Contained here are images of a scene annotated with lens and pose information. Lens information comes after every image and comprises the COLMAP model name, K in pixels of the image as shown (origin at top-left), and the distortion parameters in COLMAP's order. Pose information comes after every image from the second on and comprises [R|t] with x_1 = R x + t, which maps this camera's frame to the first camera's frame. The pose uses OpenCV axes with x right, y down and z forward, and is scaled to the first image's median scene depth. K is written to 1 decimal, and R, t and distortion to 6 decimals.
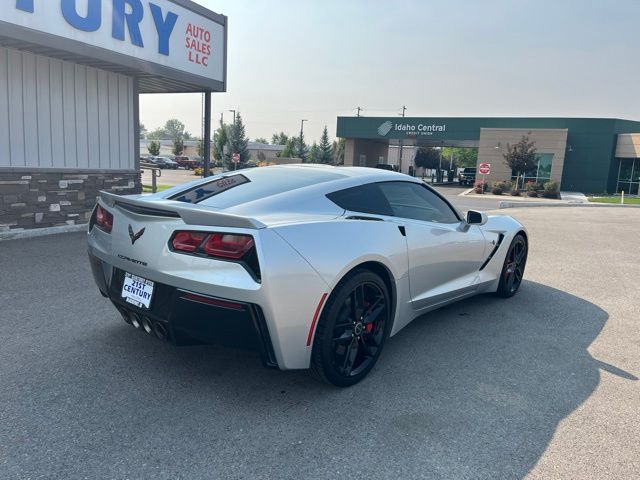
lens RADIAL K [[484.8, 0, 317.5], [0, 484.8, 236.4], [0, 0, 1]] dist [0.072001, -0.100538]
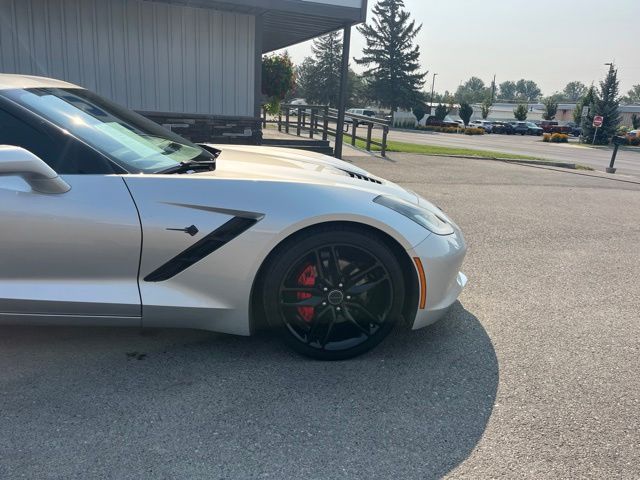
lens RADIAL K [[484.8, 0, 315.3], [0, 484.8, 240.0], [0, 0, 1]] dist [0.072001, -0.100538]
pose [[0.726232, 0.166365, -0.667015, 0.433220], [-0.118650, 0.986048, 0.116753, -0.026857], [0.677133, -0.005649, 0.735839, 0.416608]]
